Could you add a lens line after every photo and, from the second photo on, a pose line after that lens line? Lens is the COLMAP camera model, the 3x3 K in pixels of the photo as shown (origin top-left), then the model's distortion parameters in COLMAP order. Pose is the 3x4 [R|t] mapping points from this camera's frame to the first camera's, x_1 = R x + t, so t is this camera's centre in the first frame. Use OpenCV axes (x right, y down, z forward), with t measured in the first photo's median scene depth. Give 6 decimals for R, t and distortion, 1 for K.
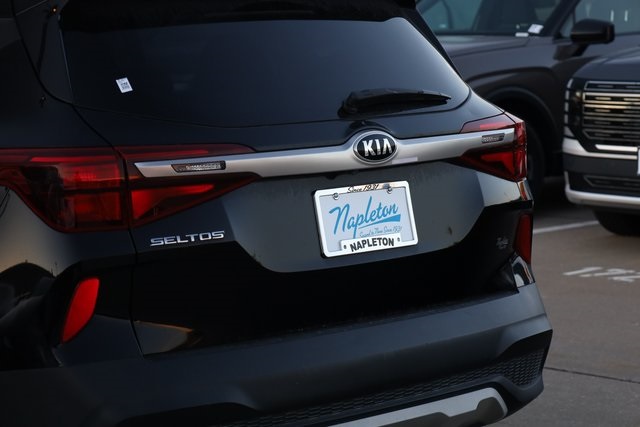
lens RADIAL K [[1882.9, 0, 320.0], [0, 1882.9, 213.5], [0, 0, 1]] dist [-0.030094, -0.620674]
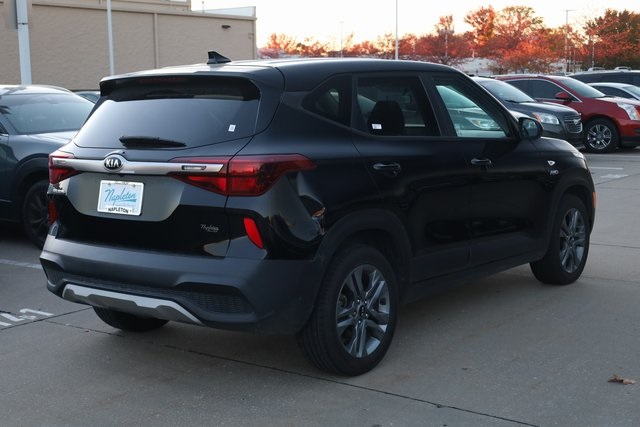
lens RADIAL K [[942.8, 0, 300.8], [0, 942.8, 213.7], [0, 0, 1]] dist [-0.023568, -0.039455]
pose [[0.153575, 0.146632, -0.977197, 1.057148], [-0.091804, 0.986769, 0.133641, -0.134808], [0.983863, 0.069187, 0.165004, 1.020137]]
